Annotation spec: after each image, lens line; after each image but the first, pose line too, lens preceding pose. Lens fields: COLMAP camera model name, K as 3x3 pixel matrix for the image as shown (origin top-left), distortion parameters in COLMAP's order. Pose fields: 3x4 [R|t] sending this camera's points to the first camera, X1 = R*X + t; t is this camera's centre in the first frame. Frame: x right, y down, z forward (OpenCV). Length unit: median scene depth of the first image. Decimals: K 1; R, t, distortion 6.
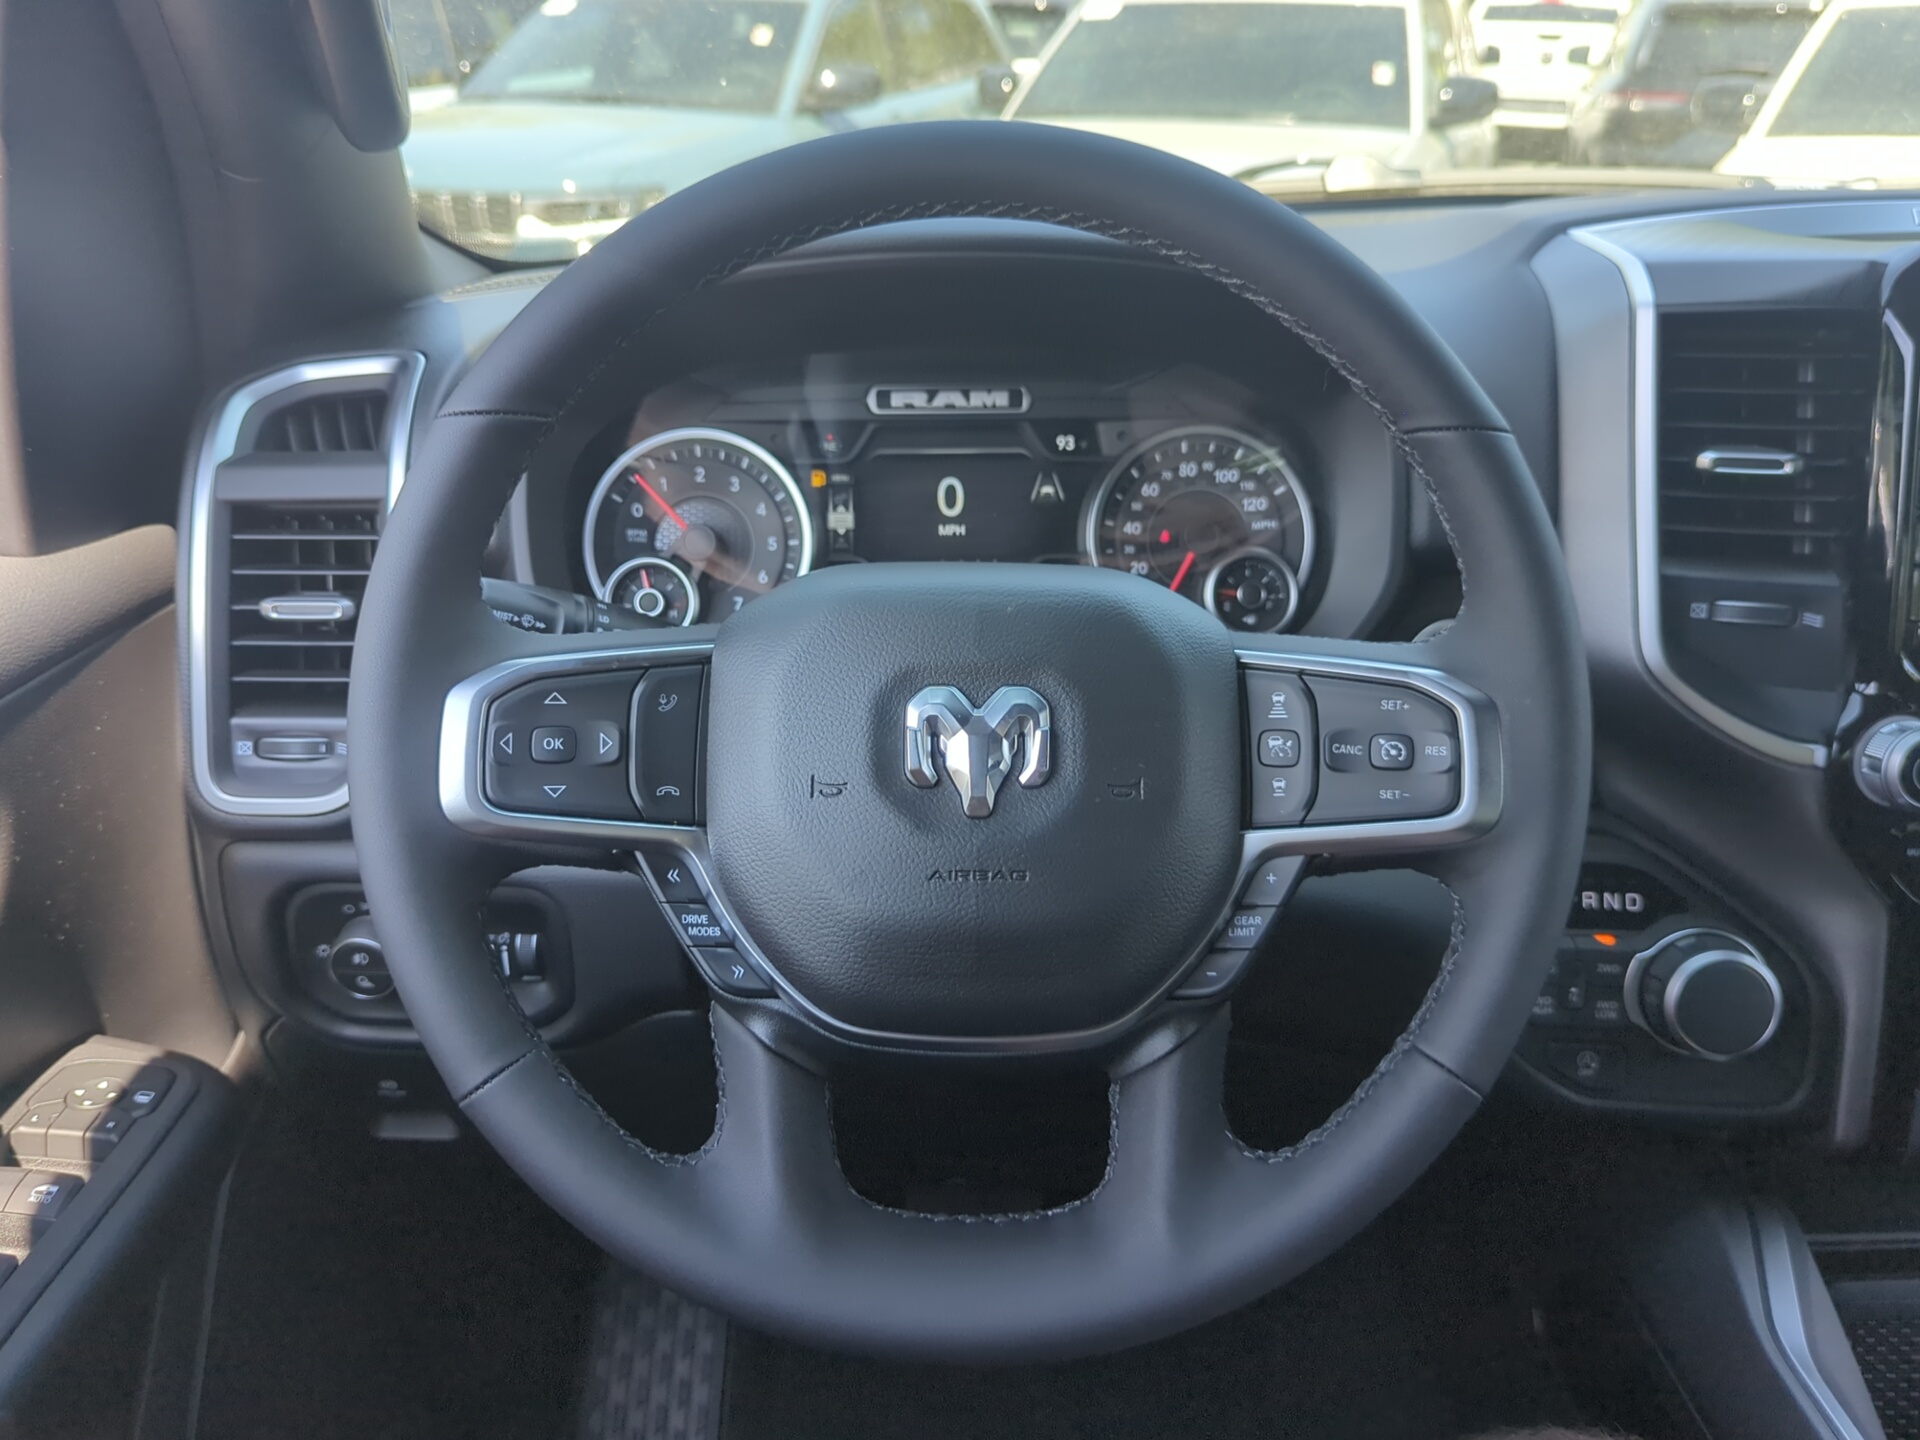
lens RADIAL K [[1567.5, 0, 978.5], [0, 1567.5, 697.4], [0, 0, 1]] dist [0.047873, -0.042879]
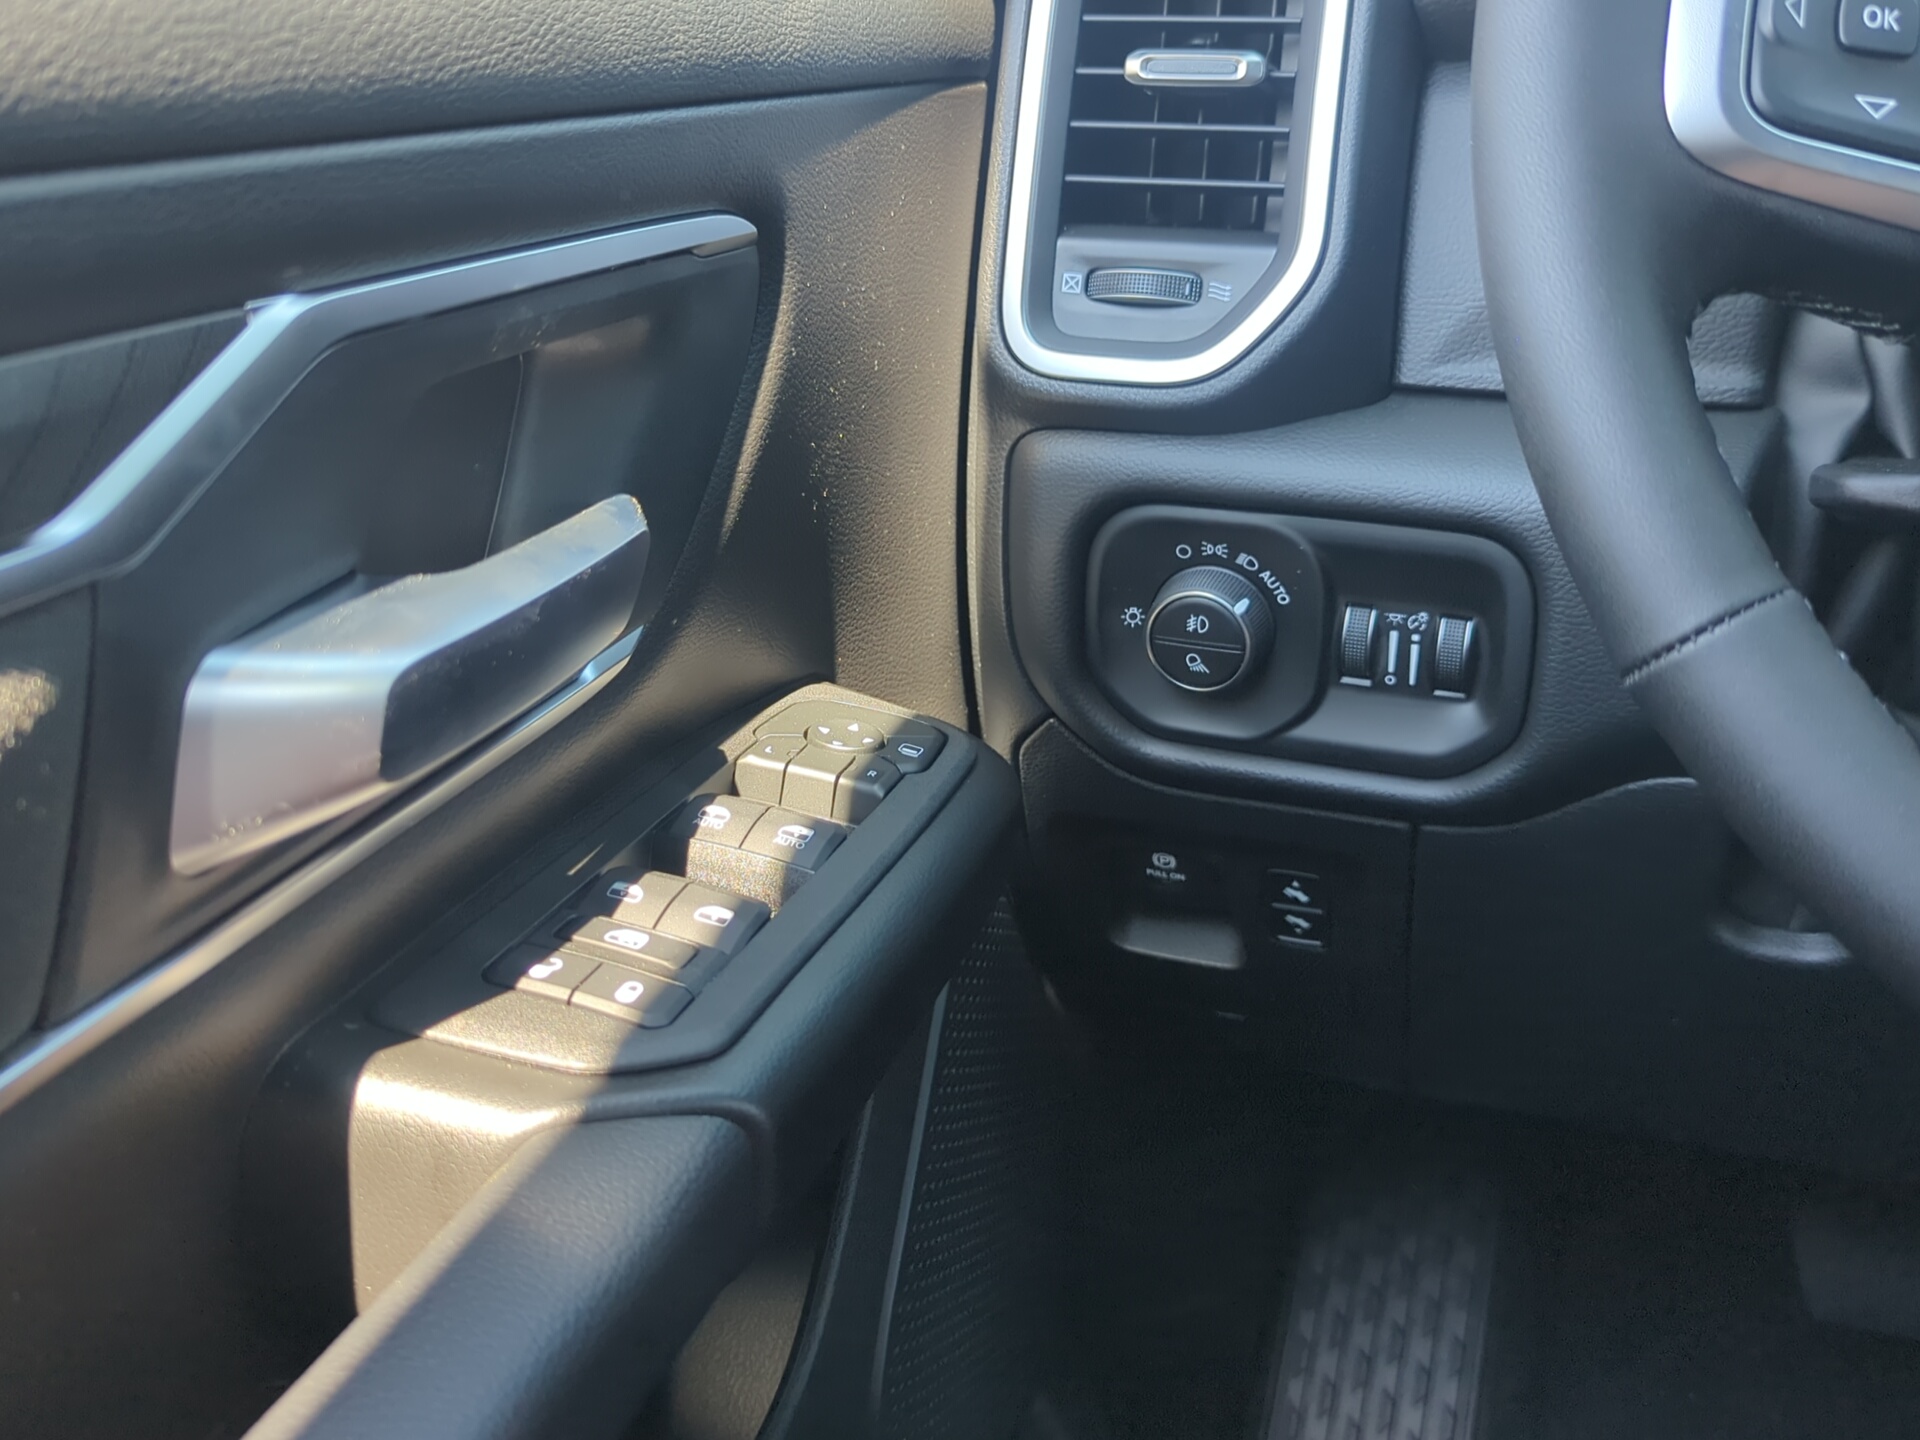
lens RADIAL K [[1920.0, 0, 956.0], [0, 1920.0, 710.2], [0, 0, 1]] dist [0.014730, 0.000000]
pose [[0.943219, 0.115591, -0.311411, -0.238834], [-0.114454, 0.993185, 0.021992, 0.197181], [0.311831, 0.014899, 0.950021, 0.223404]]
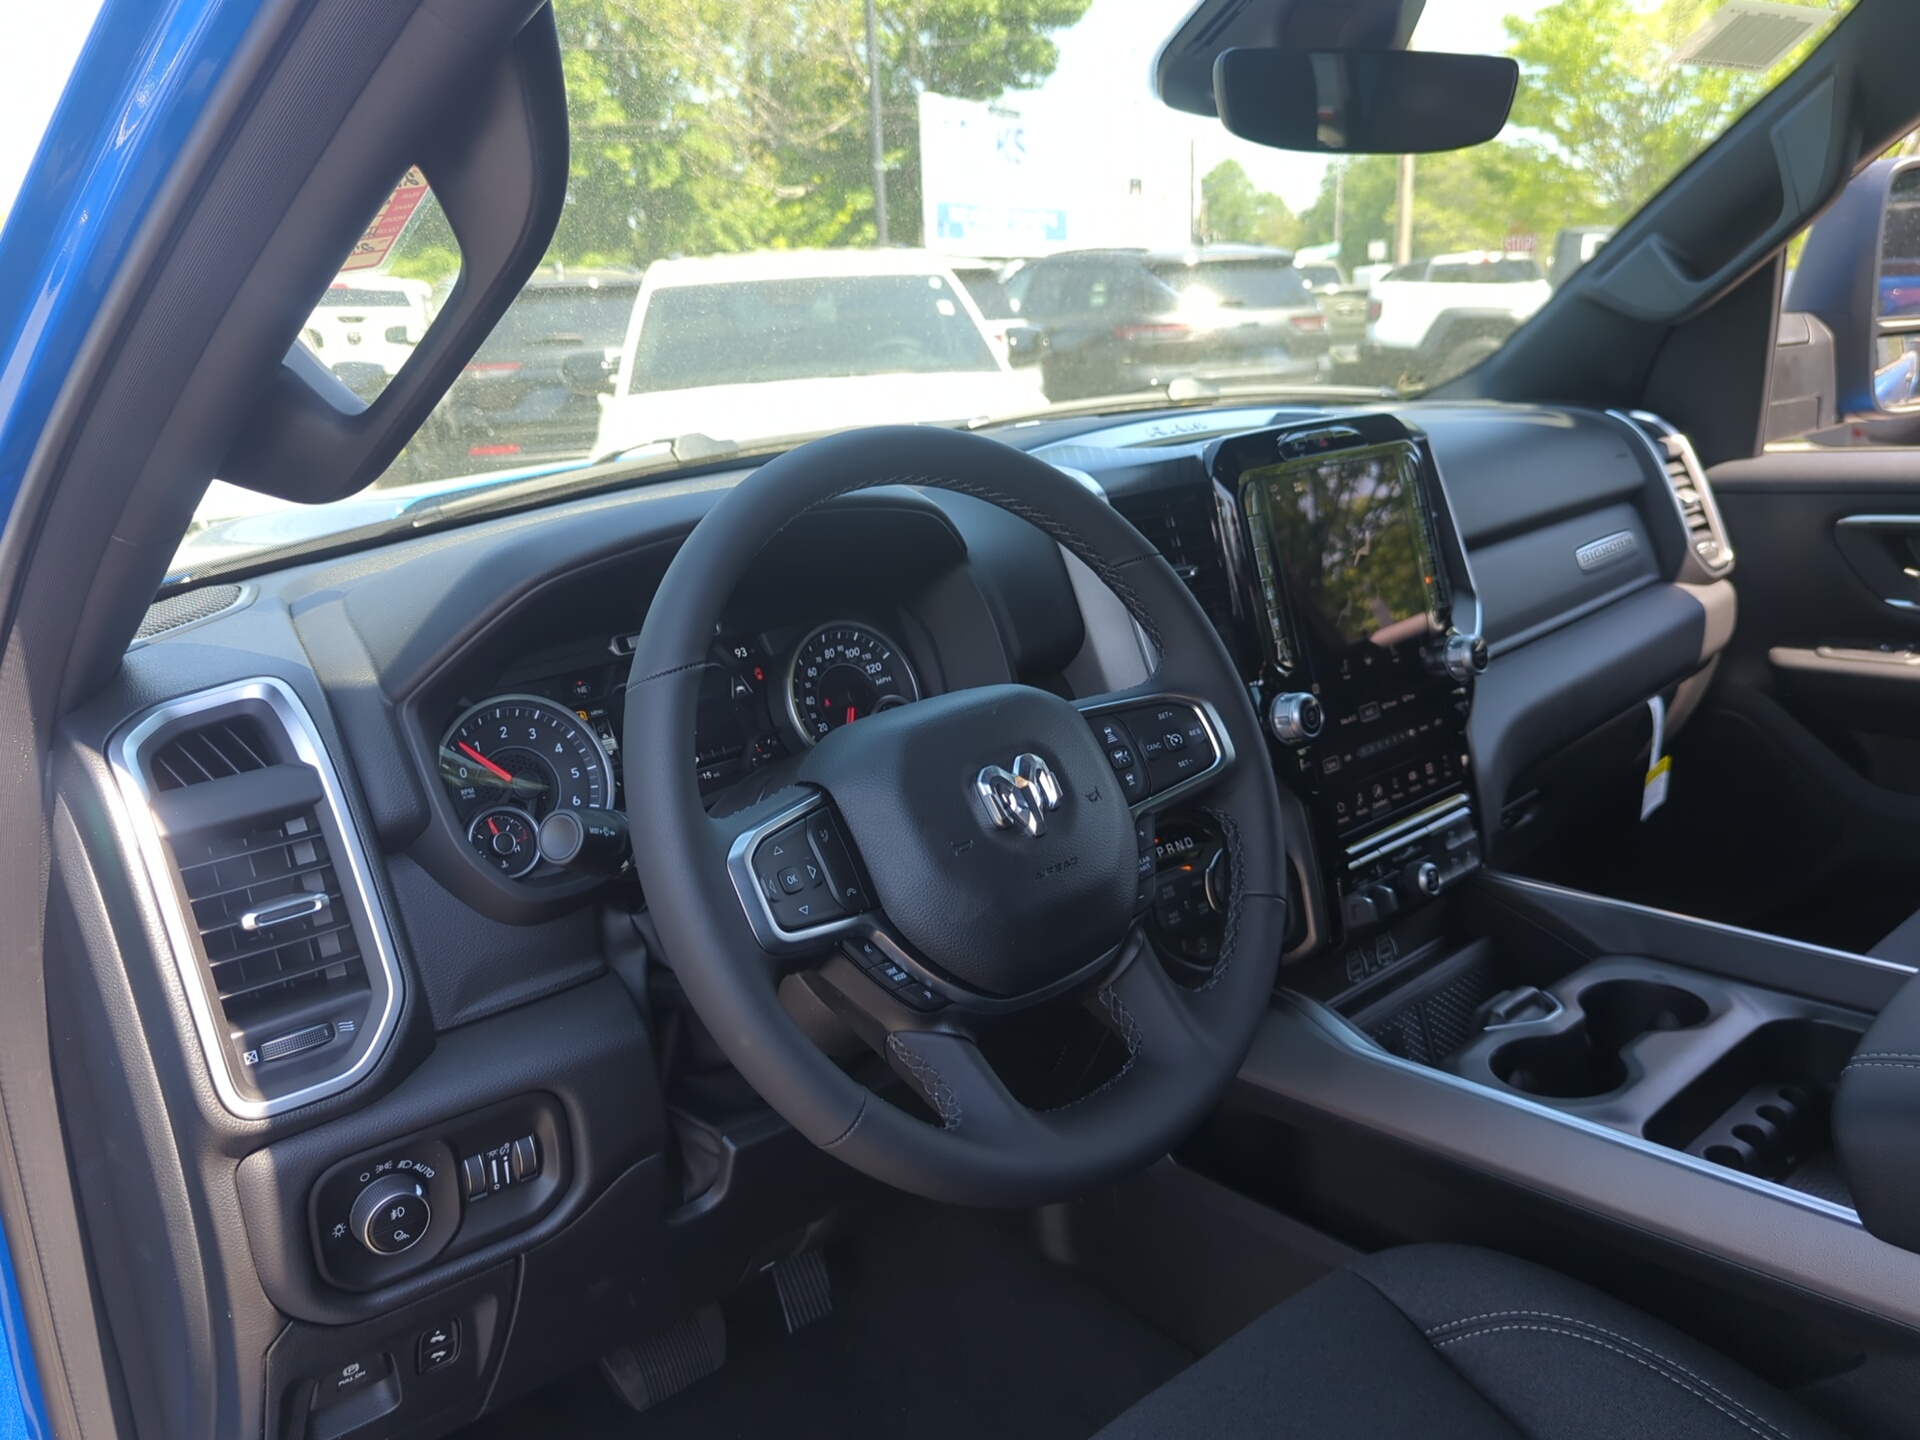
lens RADIAL K [[1567.5, 0, 1006.9], [0, 1567.5, 711.6], [0, 0, 1]] dist [0.047873, -0.042879]
pose [[0.744028, -0.210579, 0.634097, -0.706940], [0.301872, 0.952597, -0.037856, 0.004565], [-0.596067, 0.219582, 0.772326, -0.169684]]
